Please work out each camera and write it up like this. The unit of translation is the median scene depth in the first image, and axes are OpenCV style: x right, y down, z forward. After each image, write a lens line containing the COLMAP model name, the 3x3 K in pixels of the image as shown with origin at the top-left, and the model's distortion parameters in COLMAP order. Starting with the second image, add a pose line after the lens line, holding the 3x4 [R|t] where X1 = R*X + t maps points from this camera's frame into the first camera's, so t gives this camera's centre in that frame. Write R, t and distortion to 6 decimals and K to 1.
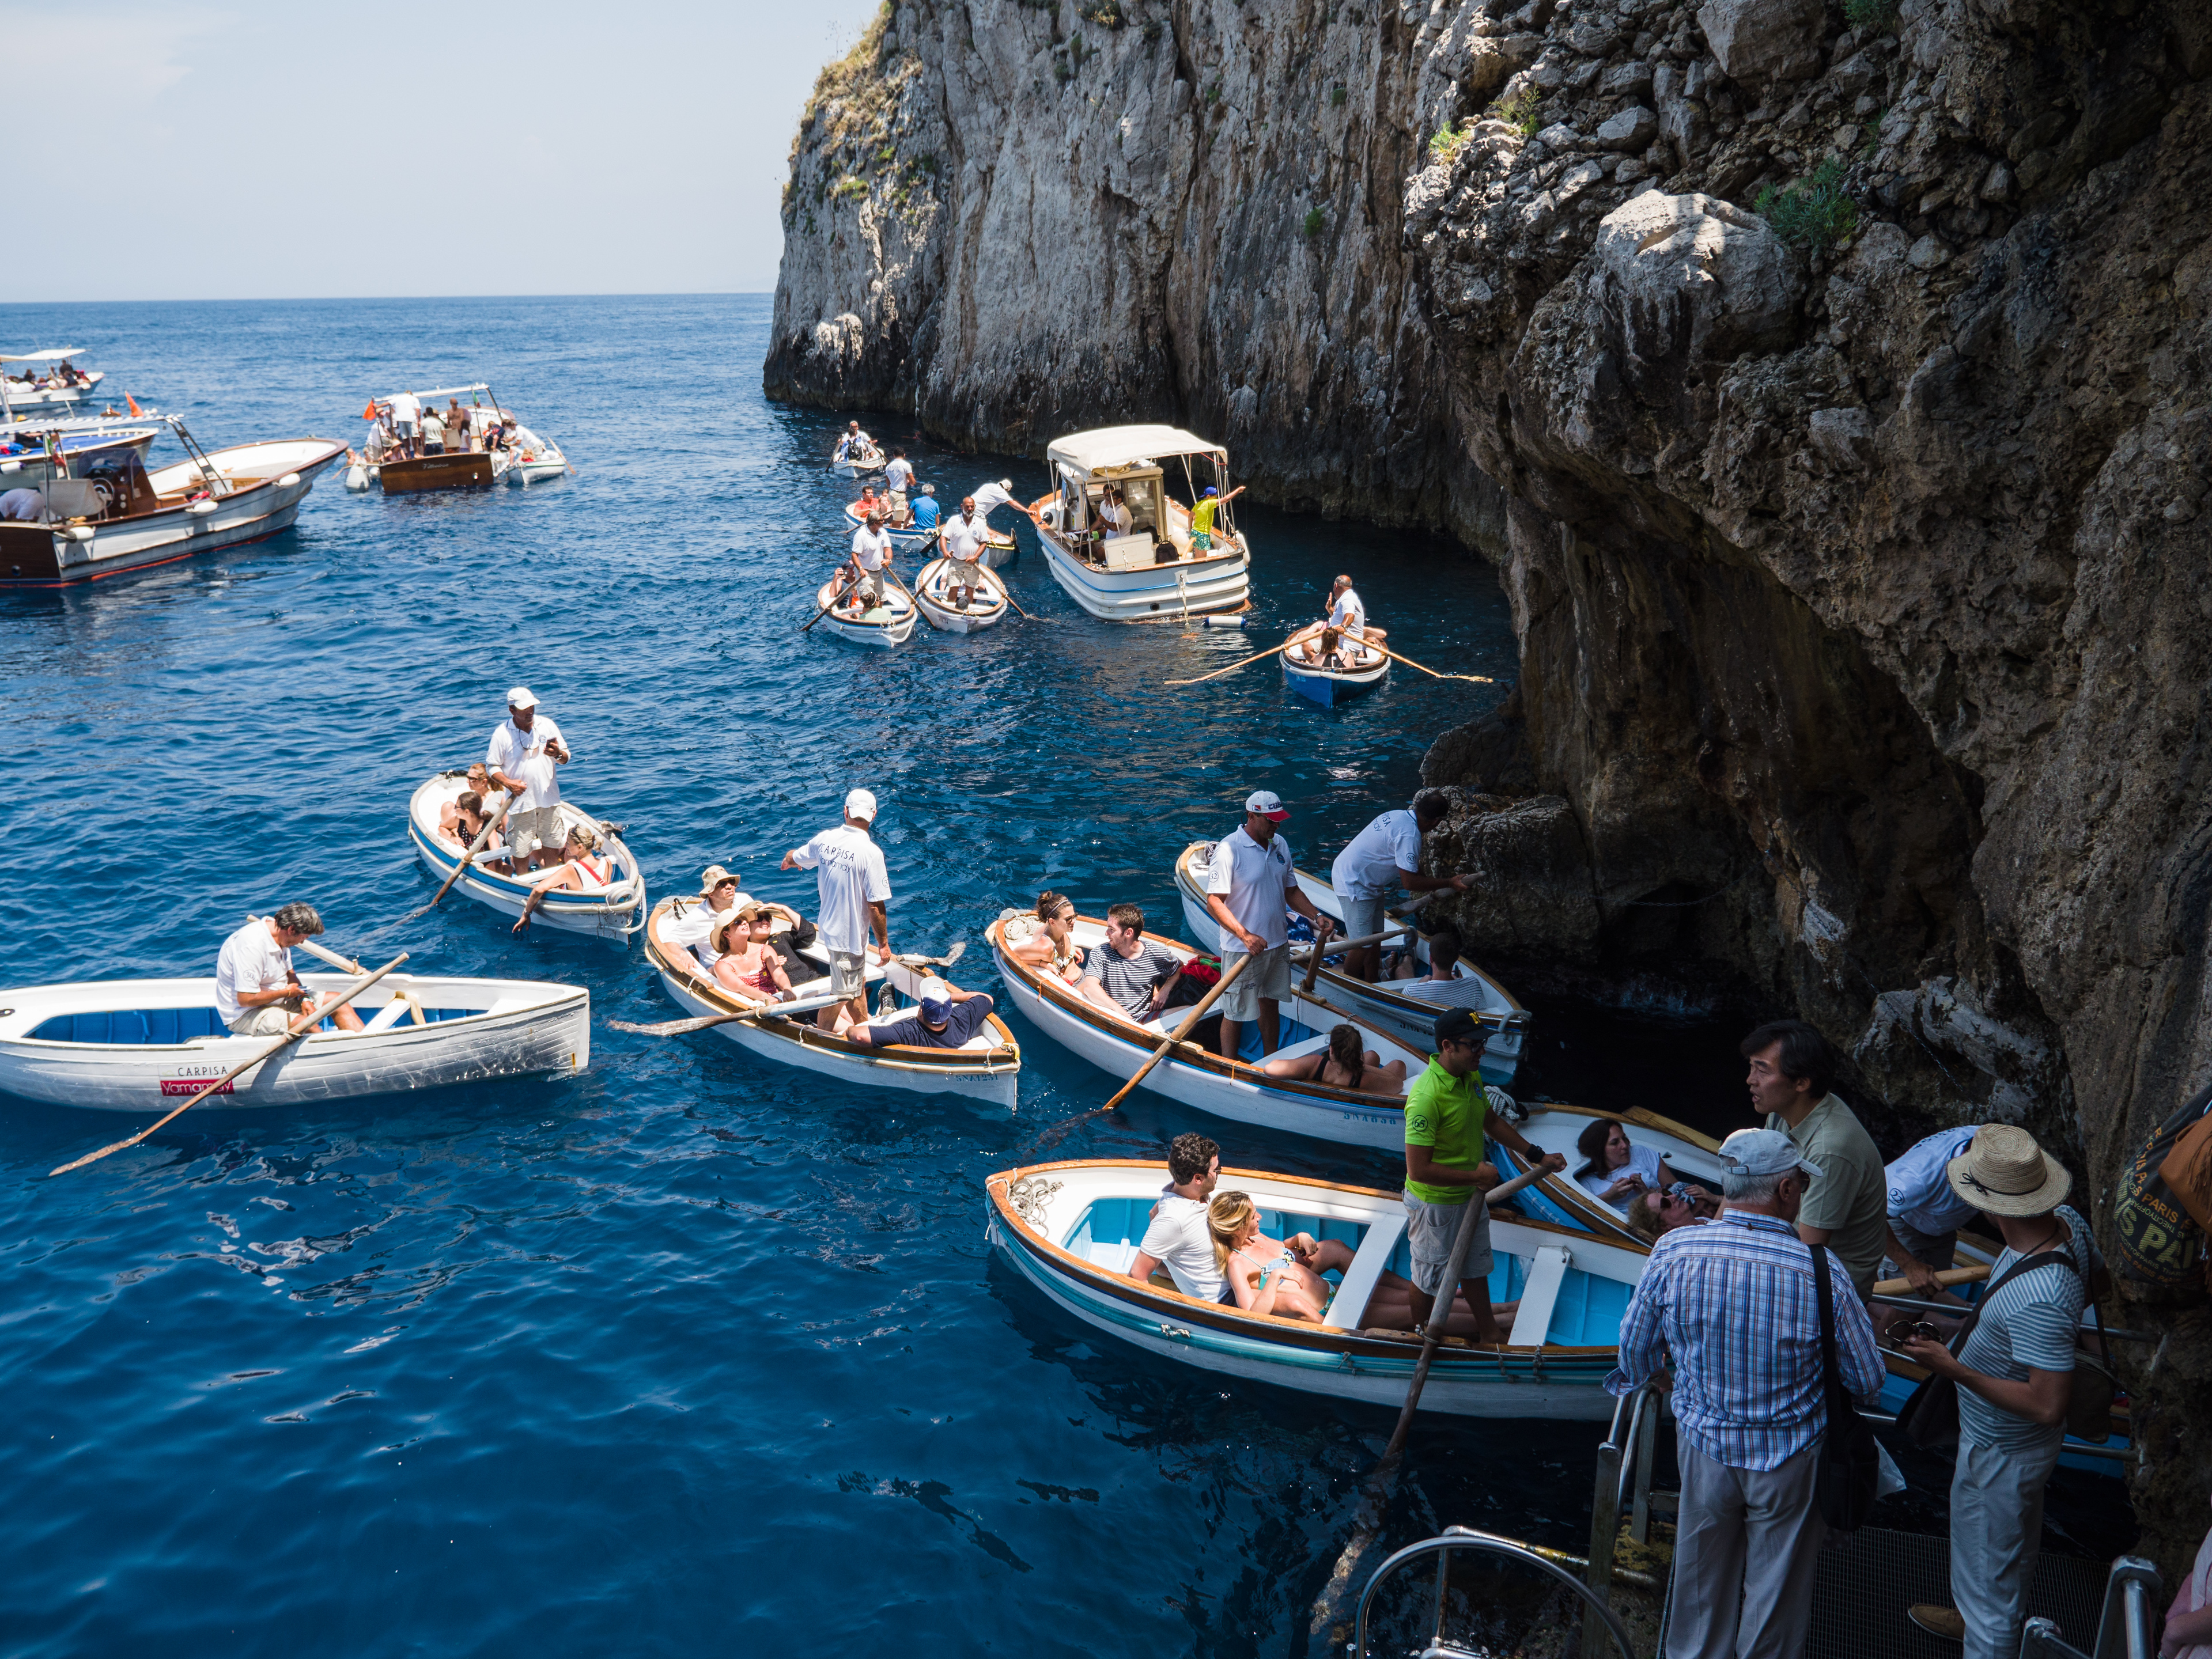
lens RADIAL K [[1858.9, 0, 1106.2], [0, 1858.9, 827.0], [0, 0, 1]] dist [-0.009751, -0.002437]
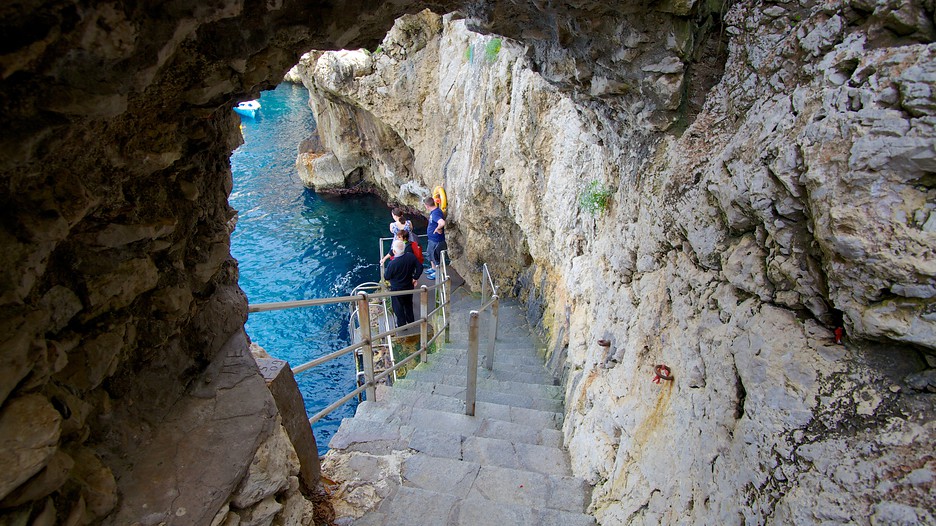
lens RADIAL K [[690.5, 0, 468.4], [0, 690.5, 262.8], [0, 0, 1]] dist [0.001830, 0.002274]
pose [[0.854066, -0.229061, 0.467013, -0.474087], [0.119611, 0.960244, 0.252239, -0.205776], [-0.506225, -0.159569, 0.847511, -0.979277]]
